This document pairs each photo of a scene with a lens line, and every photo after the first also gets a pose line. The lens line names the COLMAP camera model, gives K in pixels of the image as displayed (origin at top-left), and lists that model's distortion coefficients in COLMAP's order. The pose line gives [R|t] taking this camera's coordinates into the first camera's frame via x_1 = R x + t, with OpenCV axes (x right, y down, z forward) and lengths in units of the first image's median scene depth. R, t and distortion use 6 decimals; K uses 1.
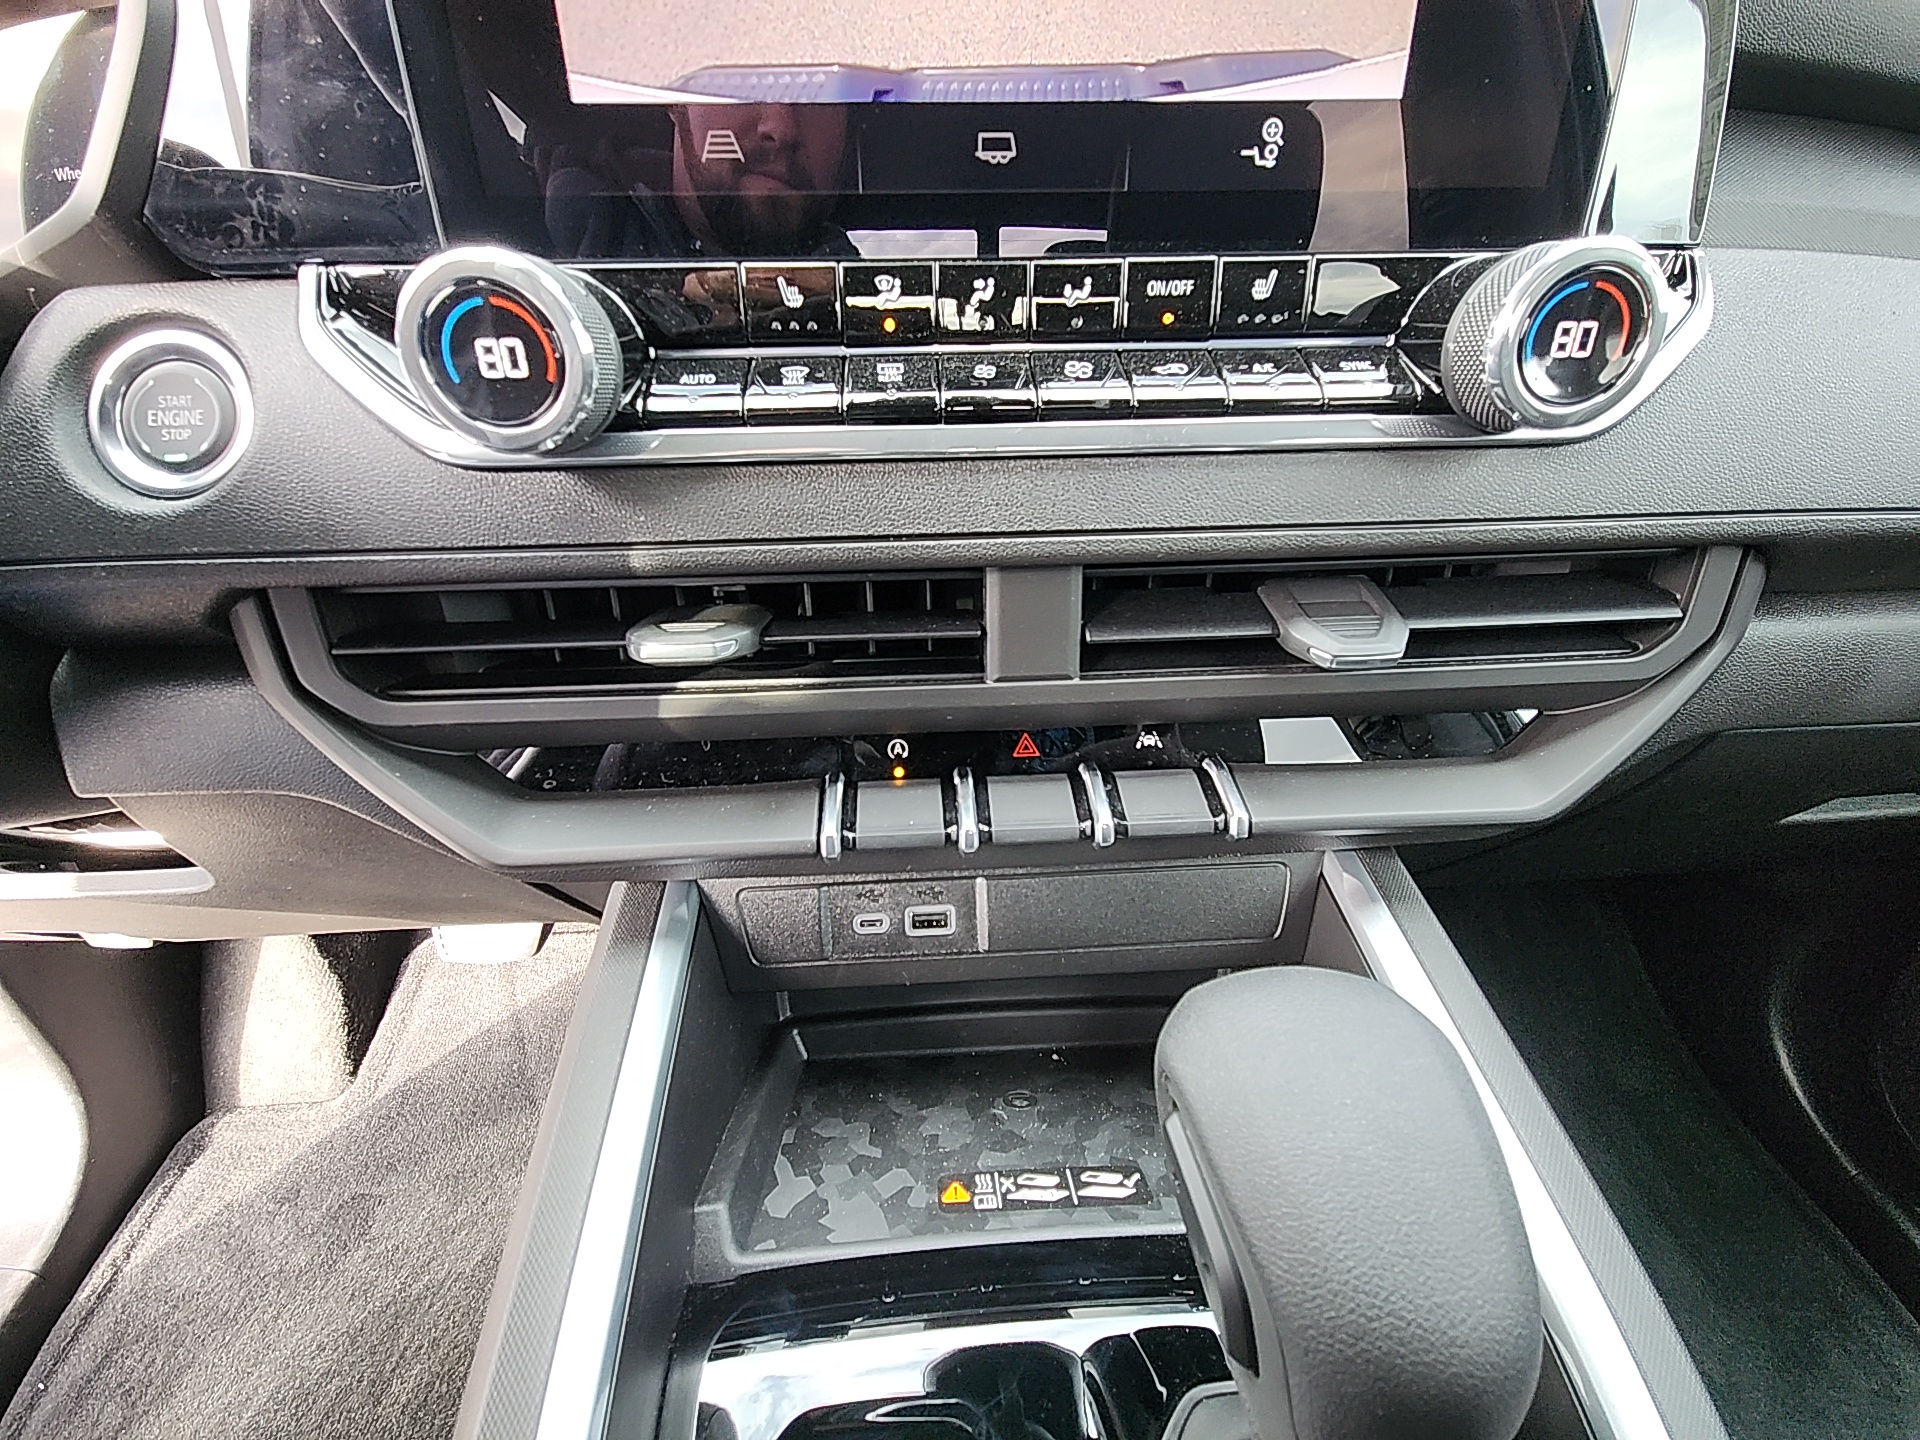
lens RADIAL K [[765.3, 0, 954.3], [0, 765.3, 708.3], [0, 0, 1]] dist [0.001452, -0.000017]
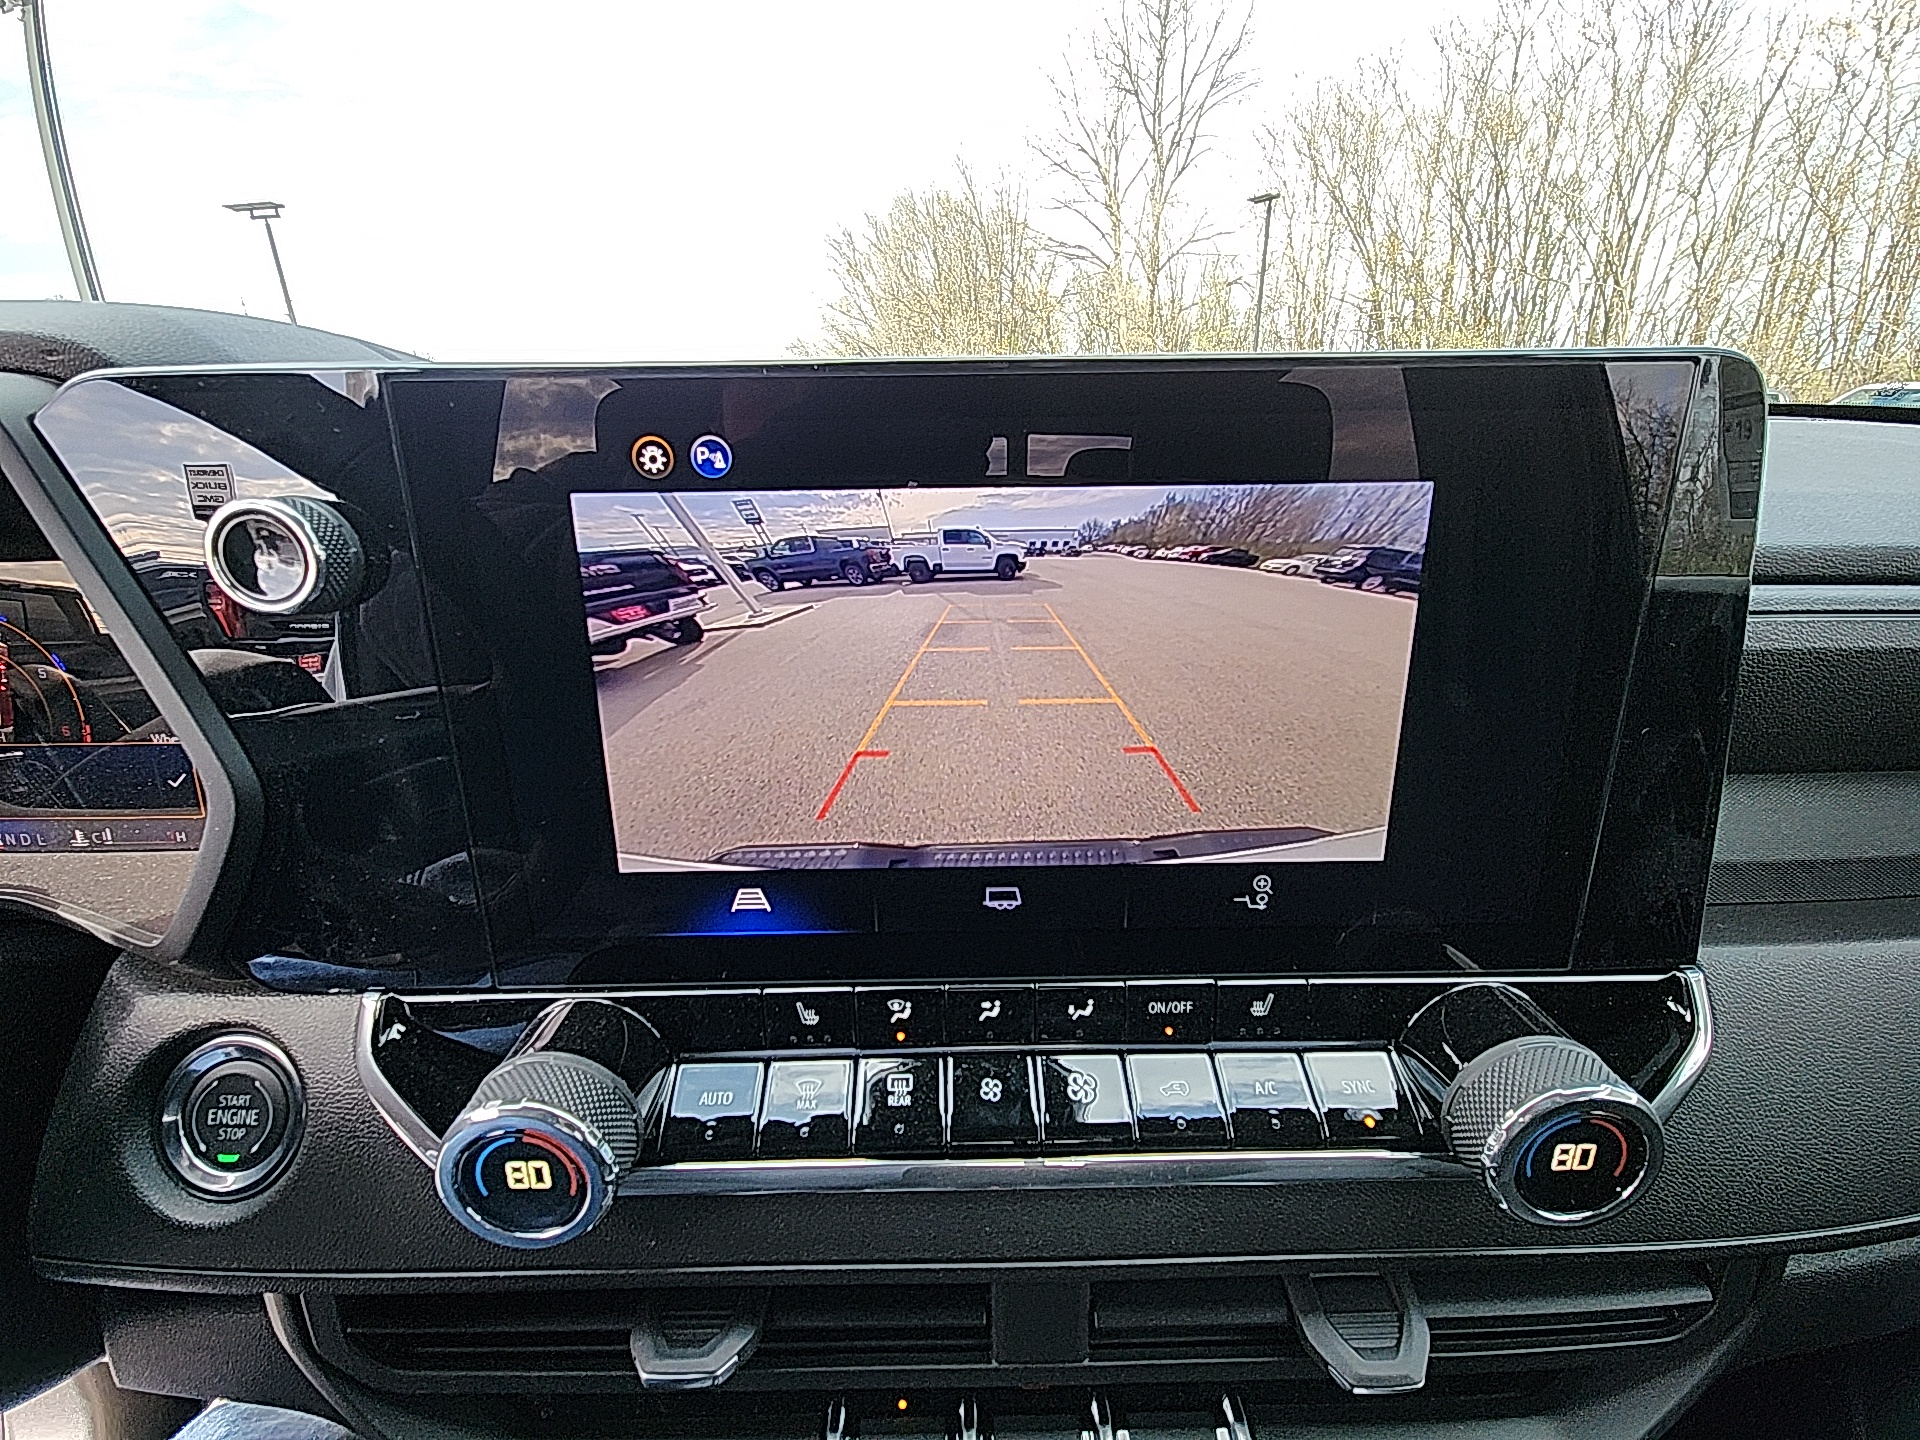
lens RADIAL K [[764.1, 0, 951.4], [0, 764.1, 715.3], [0, 0, 1]] dist [0.024507, -0.020285]
pose [[0.999112, 0.012196, -0.040331, 0.023444], [-0.018206, 0.988184, -0.152189, -0.829348], [0.037998, 0.152789, 0.987528, -0.108787]]
